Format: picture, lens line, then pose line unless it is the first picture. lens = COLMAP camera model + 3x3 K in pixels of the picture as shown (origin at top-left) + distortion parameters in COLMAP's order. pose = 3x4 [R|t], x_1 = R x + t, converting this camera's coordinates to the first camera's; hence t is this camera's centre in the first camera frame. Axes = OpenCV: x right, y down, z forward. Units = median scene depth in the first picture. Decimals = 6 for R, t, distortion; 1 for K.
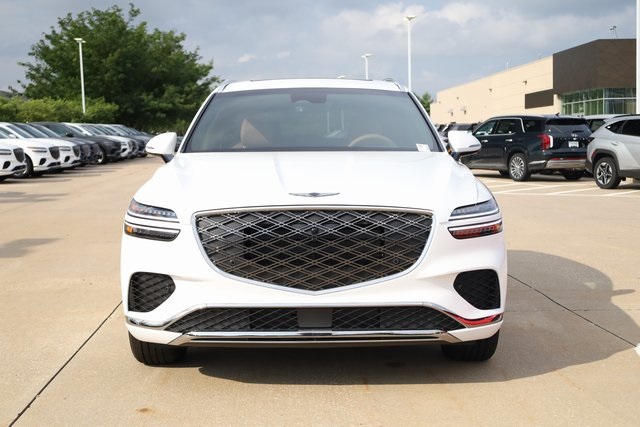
lens RADIAL K [[916.5, 0, 320.2], [0, 916.5, 214.7], [0, 0, 1]] dist [0.007813, 0.000000]
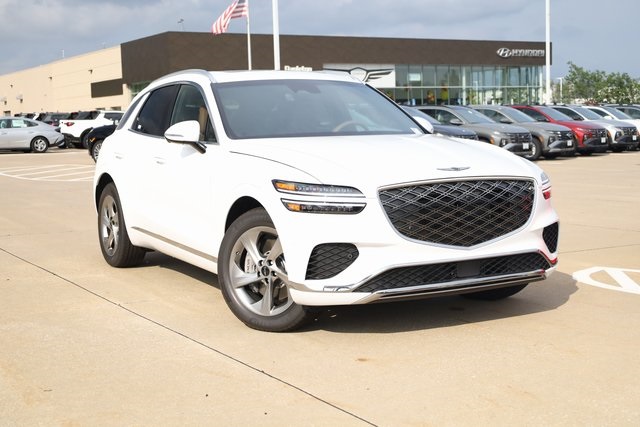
lens RADIAL K [[916.5, 0, 325.4], [0, 916.5, 213.4], [0, 0, 1]] dist [0.007813, 0.000000]
pose [[0.877123, -0.057634, 0.476795, -0.752136], [0.052631, 0.998329, 0.023857, -0.000992], [-0.477374, 0.004169, 0.878691, 0.009750]]
